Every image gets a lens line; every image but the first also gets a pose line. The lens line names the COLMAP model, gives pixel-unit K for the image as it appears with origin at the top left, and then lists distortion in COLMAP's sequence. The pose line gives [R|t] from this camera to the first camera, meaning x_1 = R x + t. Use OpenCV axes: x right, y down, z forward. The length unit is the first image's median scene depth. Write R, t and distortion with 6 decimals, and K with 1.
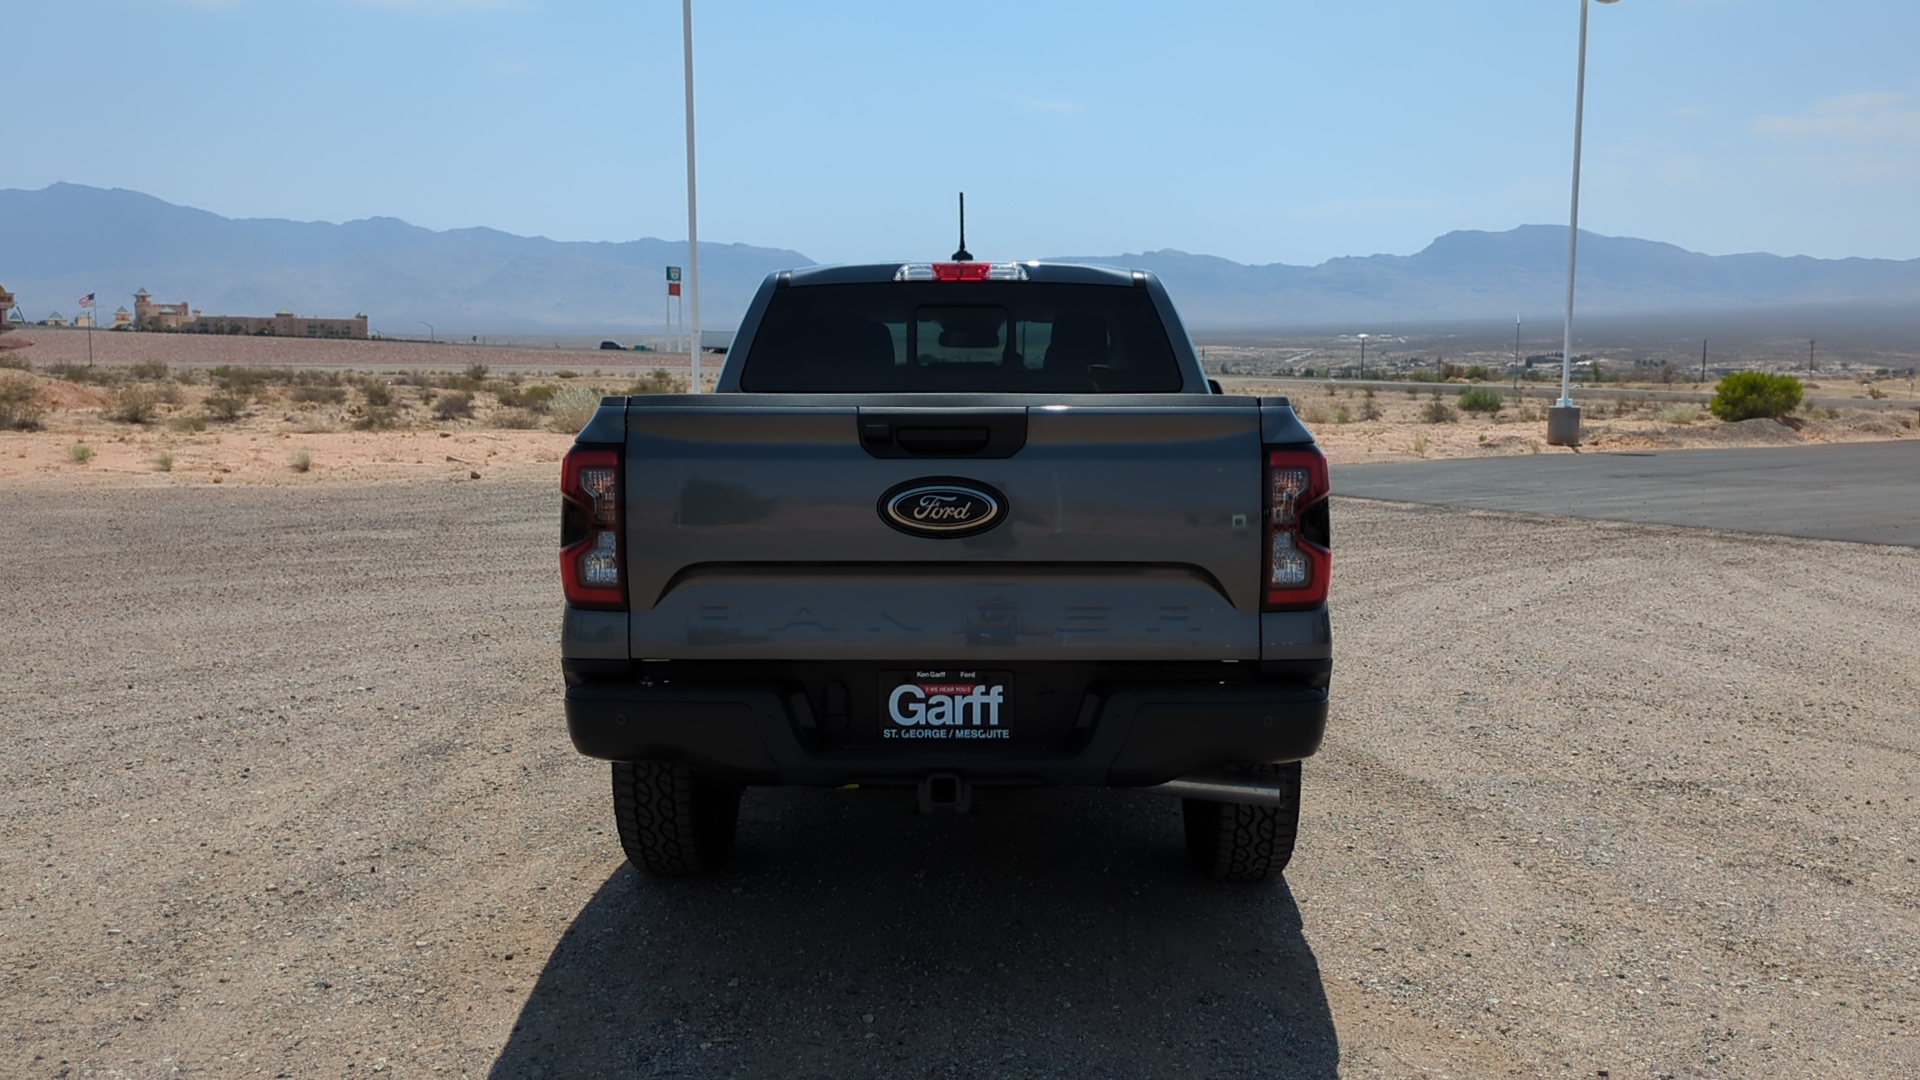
lens RADIAL K [[1643.5, 0, 977.9], [0, 1643.5, 537.1], [0, 0, 1]] dist [0.085989, -0.139627]
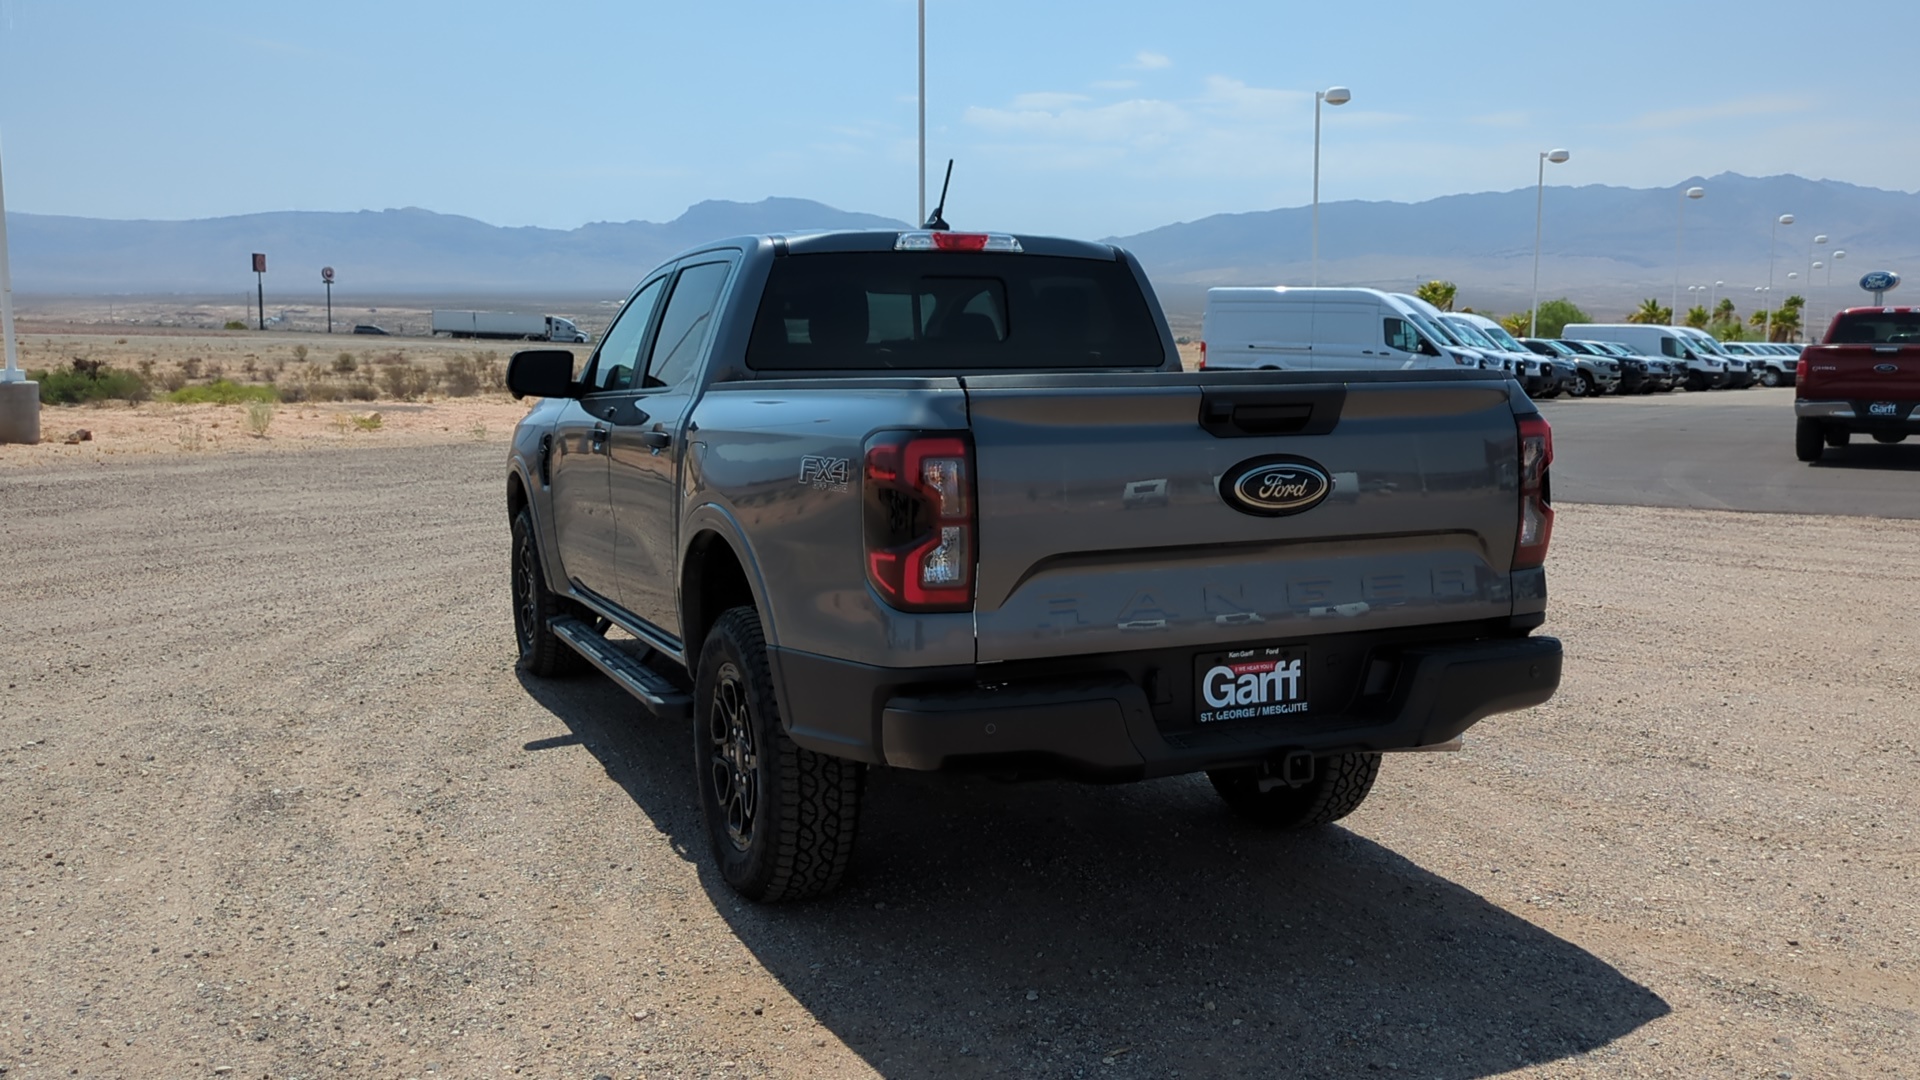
lens RADIAL K [[1643.5, 0, 977.9], [0, 1643.5, 537.1], [0, 0, 1]] dist [0.085989, -0.139627]
pose [[0.906985, -0.052963, 0.417819, -0.583096], [0.044449, 0.998558, 0.030089, -0.024007], [-0.418810, -0.008719, 0.908032, 0.162630]]
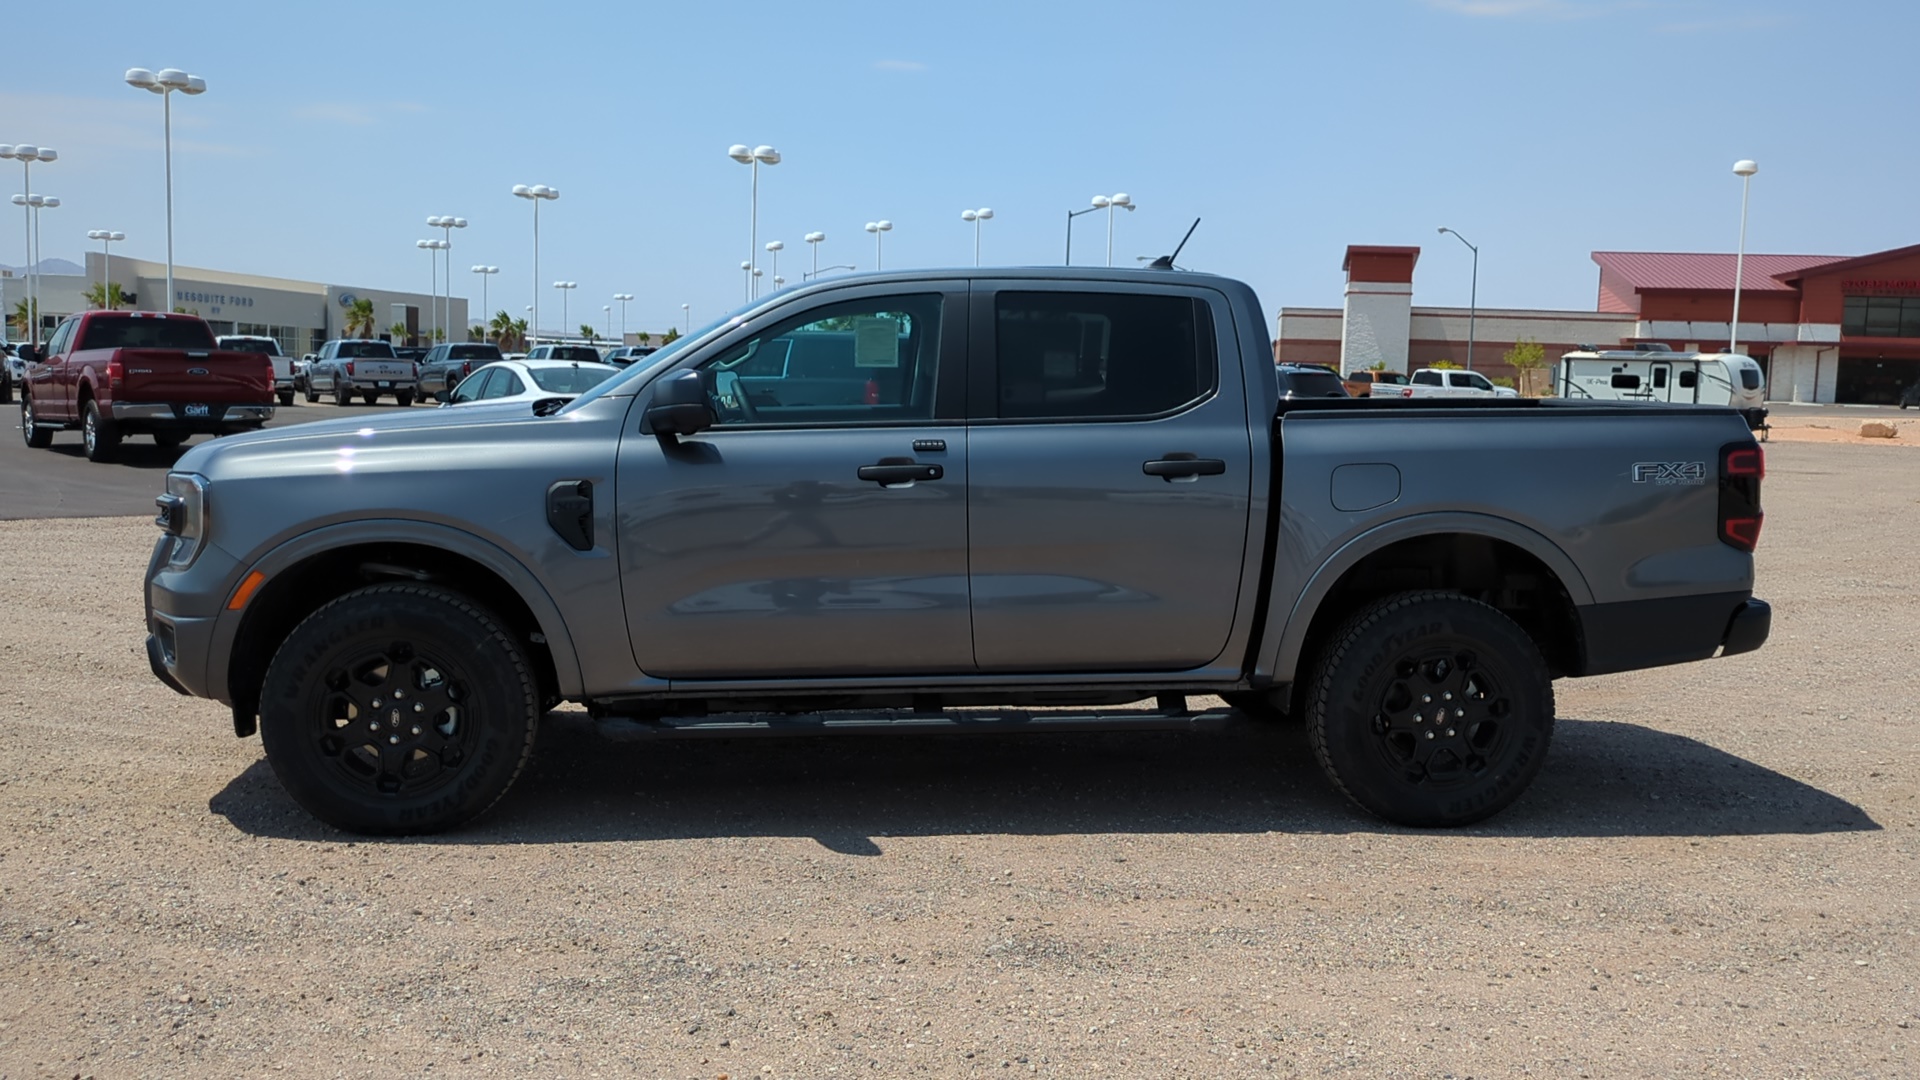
lens RADIAL K [[1643.5, 0, 977.9], [0, 1643.5, 537.1], [0, 0, 1]] dist [0.085989, -0.139627]
pose [[-0.129422, -0.105644, 0.985946, -1.600763], [0.066167, 0.991172, 0.114889, -0.186595], [-0.989380, 0.080106, -0.121289, 1.850592]]
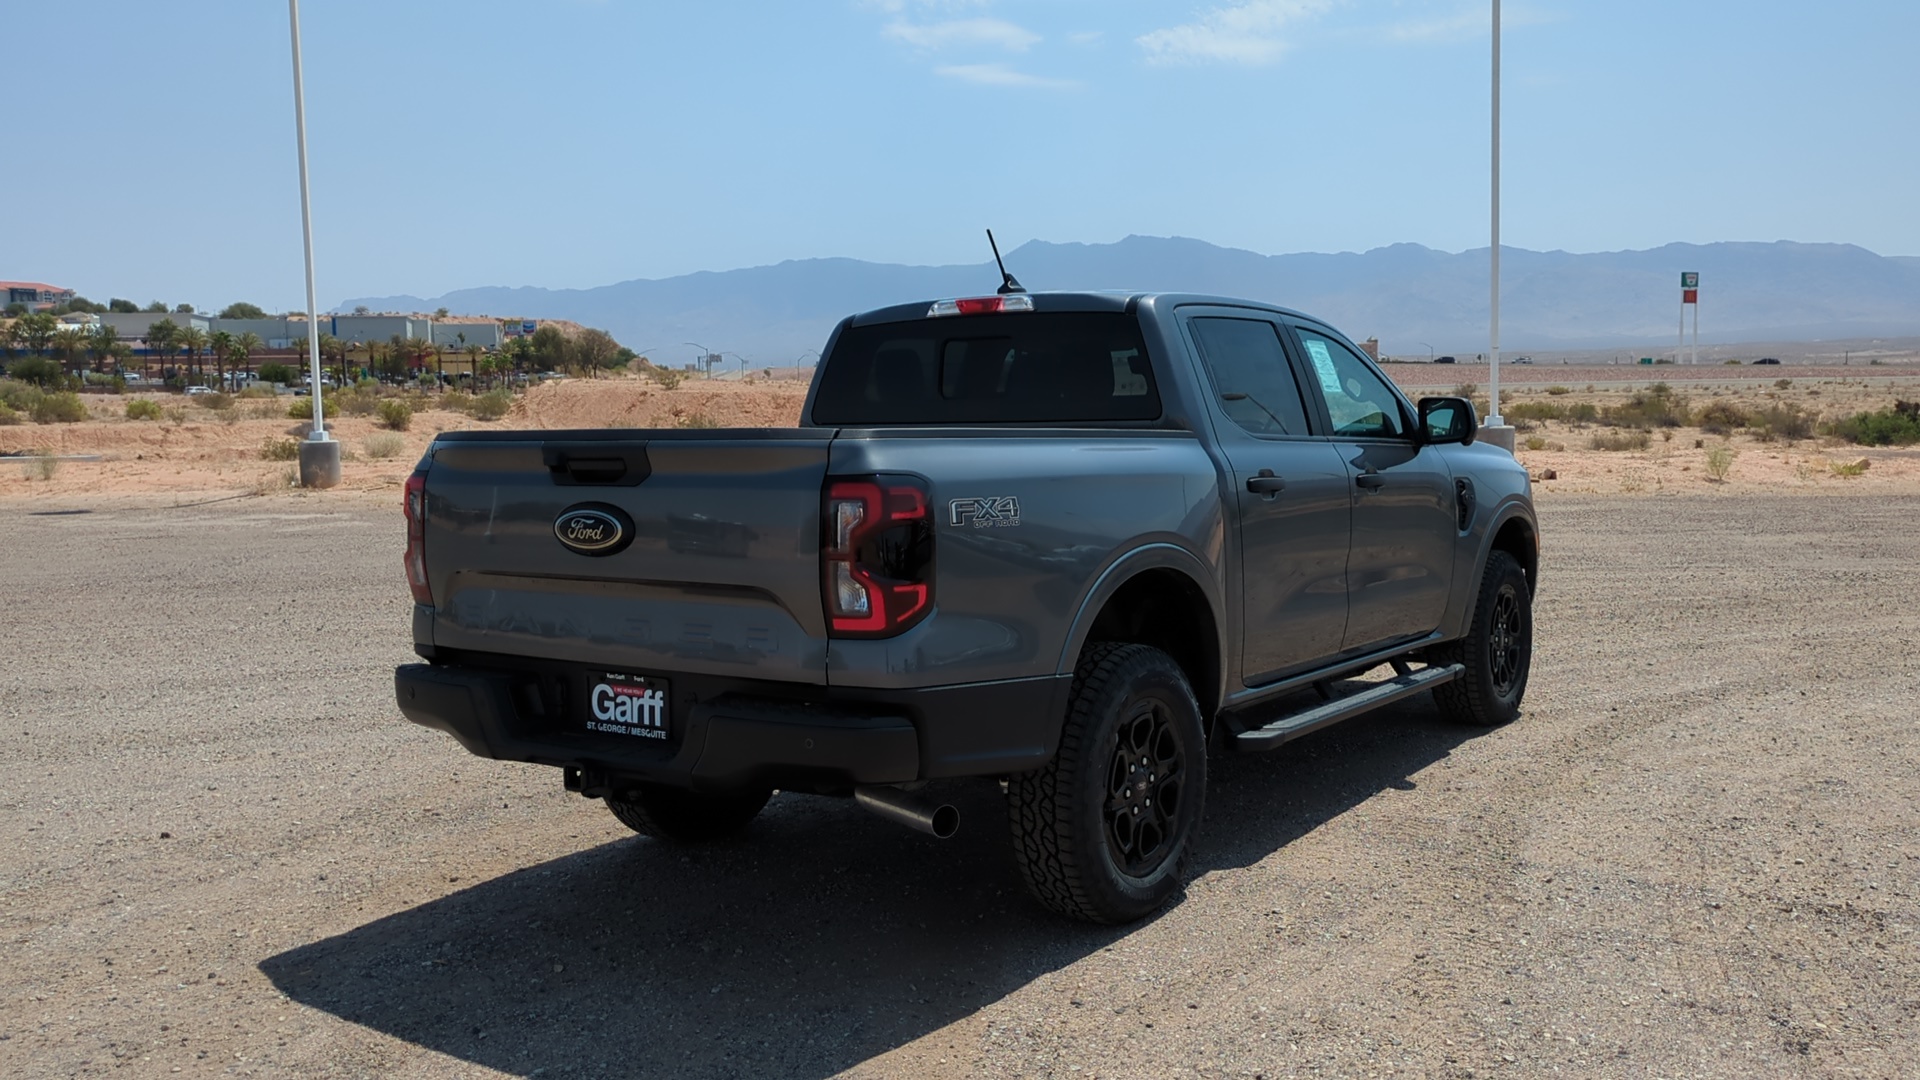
lens RADIAL K [[1643.5, 0, 977.9], [0, 1643.5, 537.1], [0, 0, 1]] dist [0.085989, -0.139627]
pose [[0.829857, 0.026789, -0.557332, 0.807057], [-0.033060, 0.999453, -0.001186, -0.019244], [0.556996, 0.019410, 0.830289, 0.192250]]
